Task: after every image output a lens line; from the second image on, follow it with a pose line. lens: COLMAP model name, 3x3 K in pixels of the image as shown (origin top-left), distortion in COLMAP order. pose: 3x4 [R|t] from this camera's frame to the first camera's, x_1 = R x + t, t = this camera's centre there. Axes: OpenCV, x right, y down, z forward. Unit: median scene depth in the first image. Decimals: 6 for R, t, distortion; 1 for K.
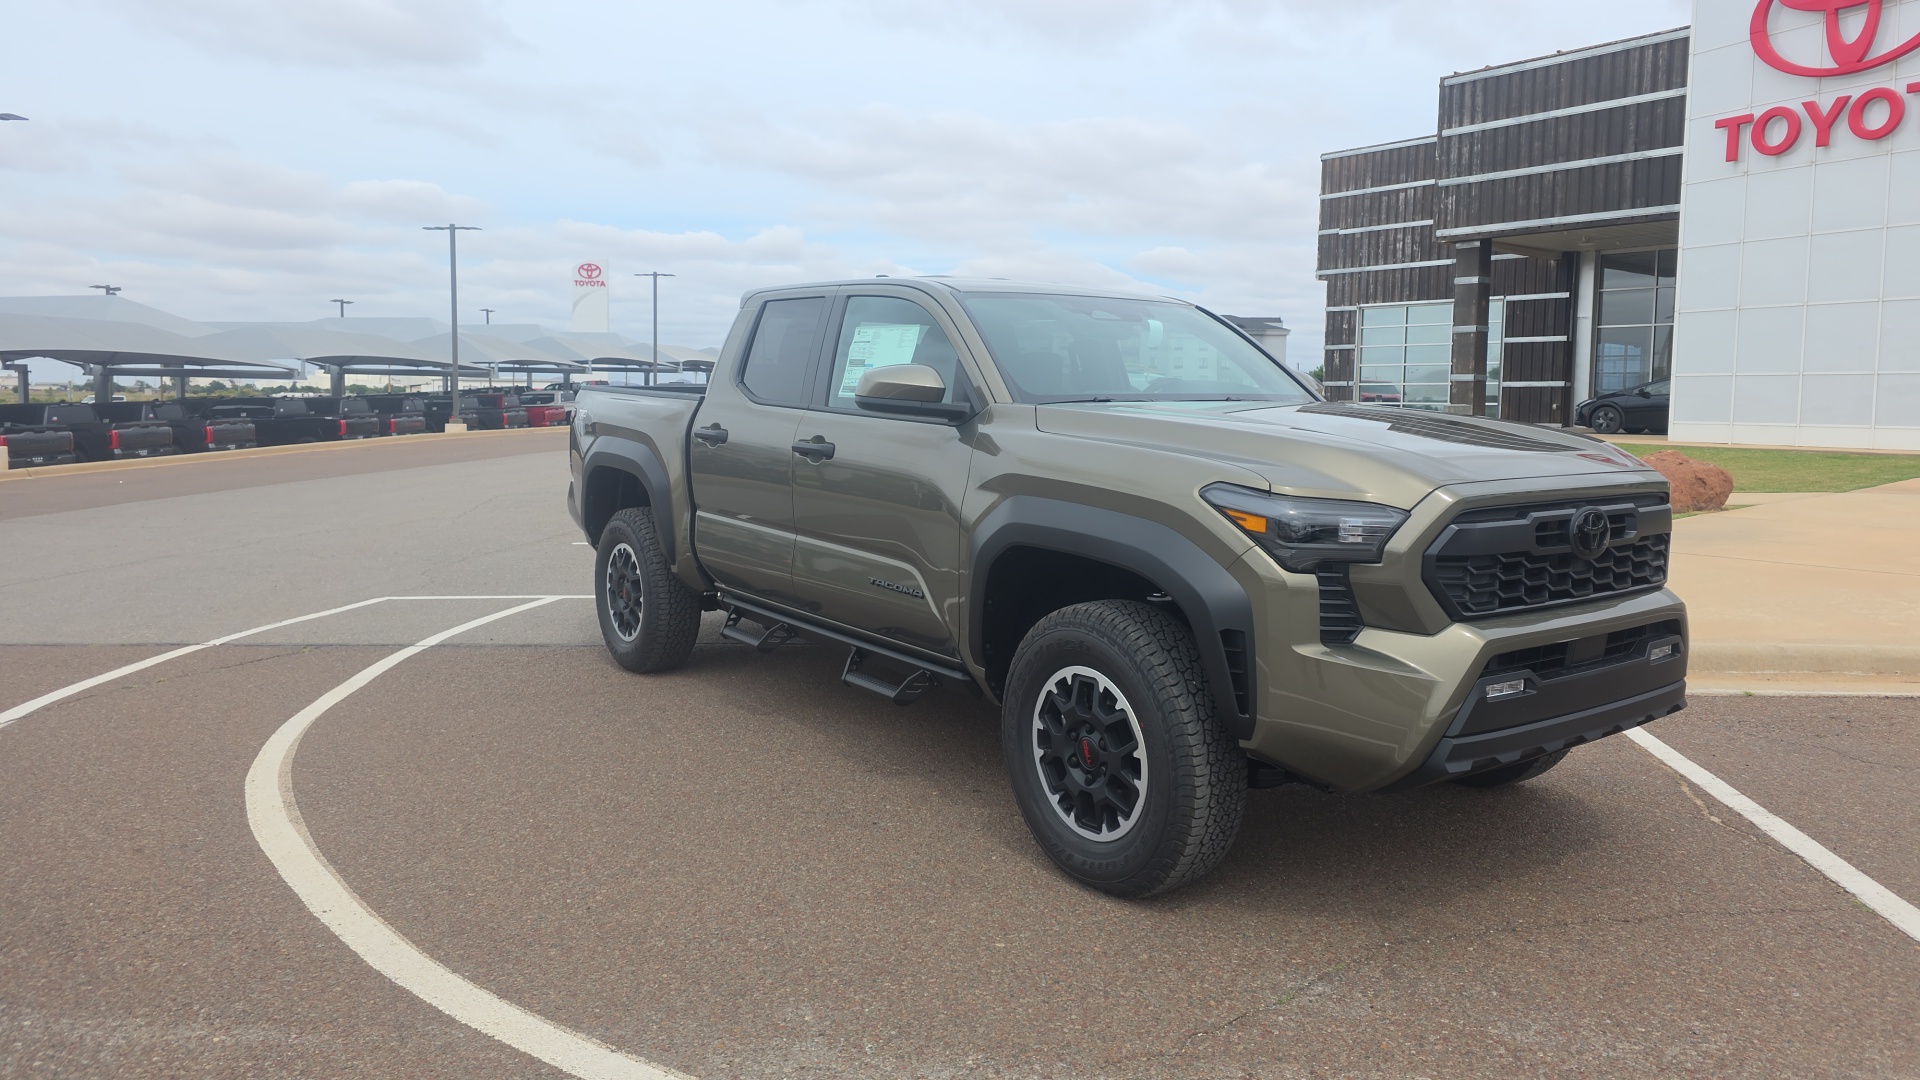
lens RADIAL K [[1330.4, 0, 1020.6], [0, 1330.4, 491.4], [0, 0, 1]] dist [0.062238, -0.070516]
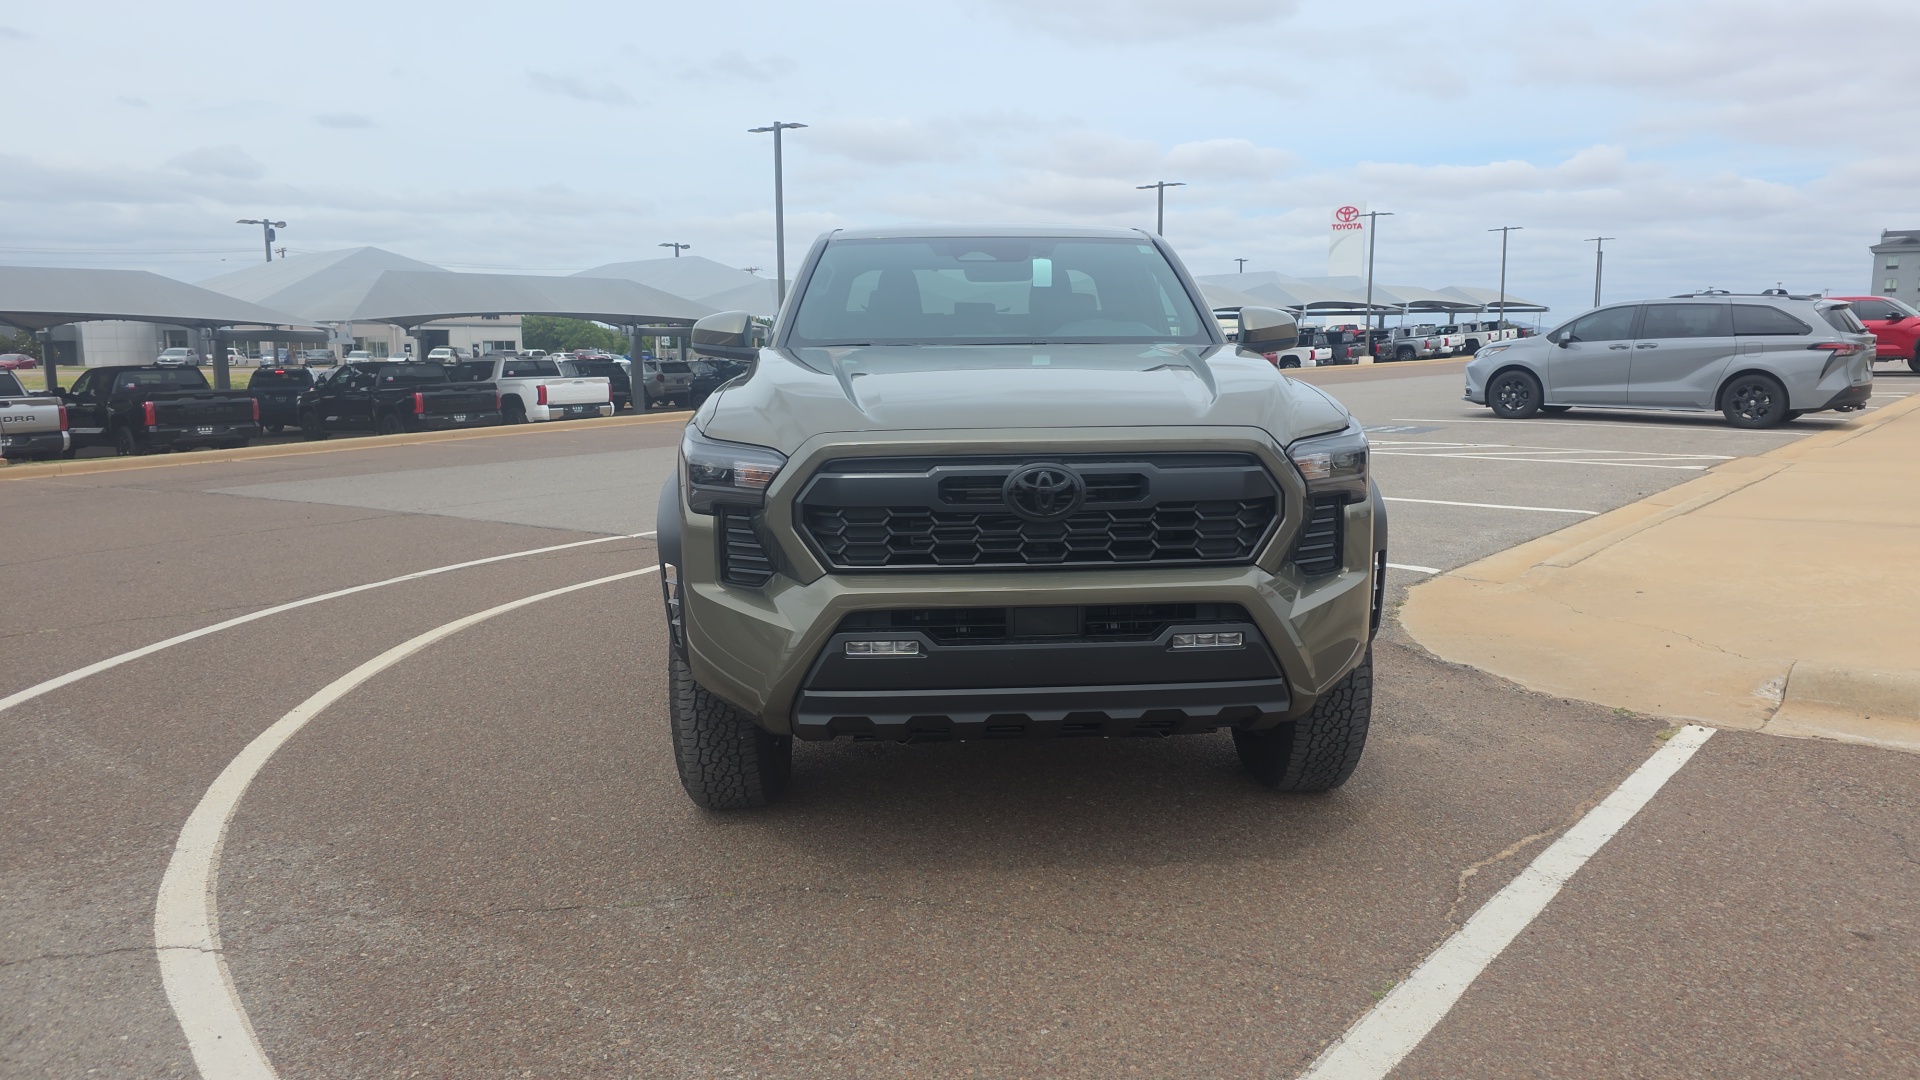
lens RADIAL K [[1328.4, 0, 978.2], [0, 1328.4, 543.1], [0, 0, 1]] dist [0.064573, -0.074255]
pose [[0.822200, 0.072505, -0.564563, 0.140208], [-0.027398, 0.995746, 0.087978, -0.001762], [0.568540, -0.056868, 0.820688, 0.040736]]
